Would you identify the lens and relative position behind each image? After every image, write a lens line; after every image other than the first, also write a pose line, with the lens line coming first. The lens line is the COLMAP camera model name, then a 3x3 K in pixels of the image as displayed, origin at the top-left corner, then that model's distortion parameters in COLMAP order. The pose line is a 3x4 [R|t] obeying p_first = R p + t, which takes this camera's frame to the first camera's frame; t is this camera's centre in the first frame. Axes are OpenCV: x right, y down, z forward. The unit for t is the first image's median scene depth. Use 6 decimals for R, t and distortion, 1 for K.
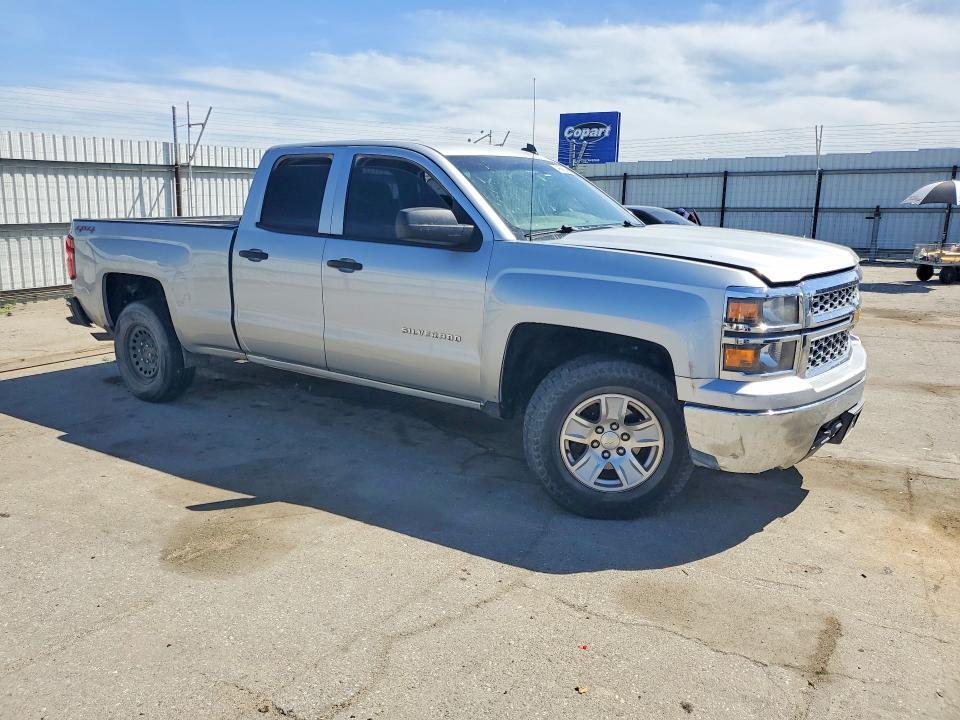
lens RADIAL K [[791.0, 0, 475.4], [0, 791.0, 361.3], [0, 0, 1]] dist [0.008043, 0.009053]
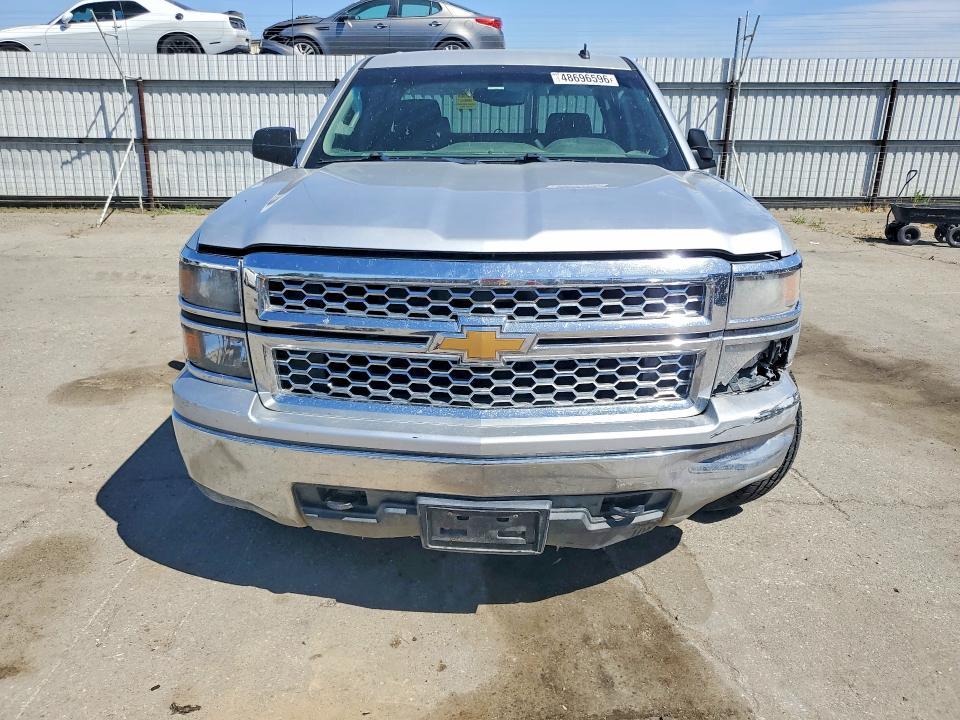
lens RADIAL K [[791.0, 0, 475.4], [0, 791.0, 361.3], [0, 0, 1]] dist [0.008043, 0.009053]
pose [[0.529383, 0.269929, -0.804296, 0.817485], [-0.192258, 0.961540, 0.196159, -0.140639], [0.826311, 0.050789, 0.560919, 0.605422]]
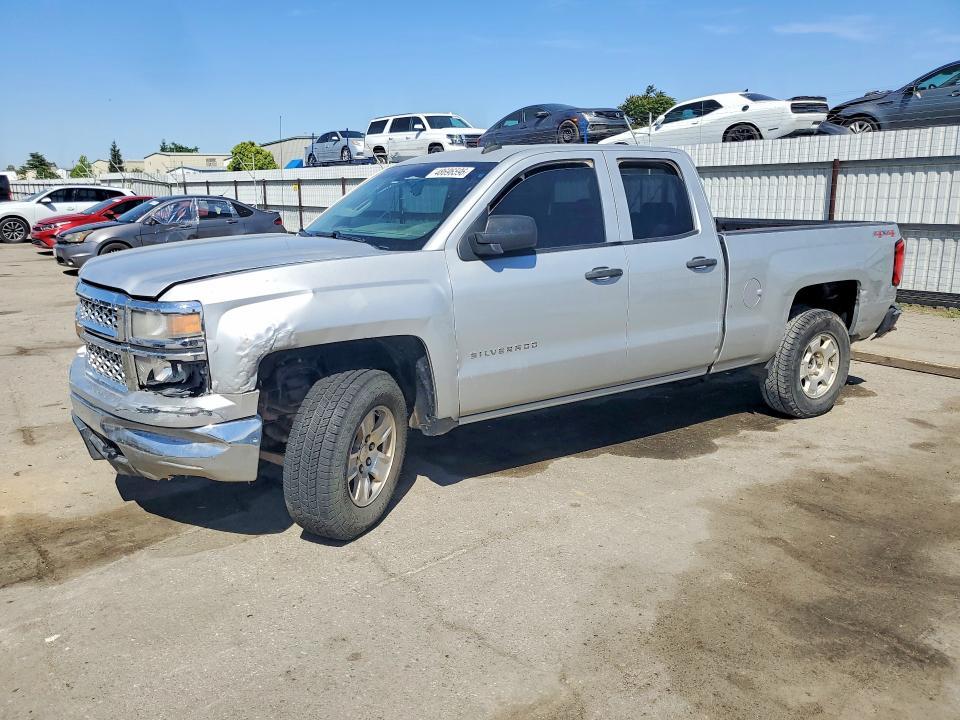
lens RADIAL K [[803.3, 0, 455.6], [0, 803.3, 356.8], [0, 0, 1]] dist [0.022996, 0.014978]
pose [[-0.428256, 0.196794, -0.881969, 1.042469], [-0.183884, 0.936600, 0.298272, -0.367515], [0.884751, 0.289917, -0.364917, 1.591162]]
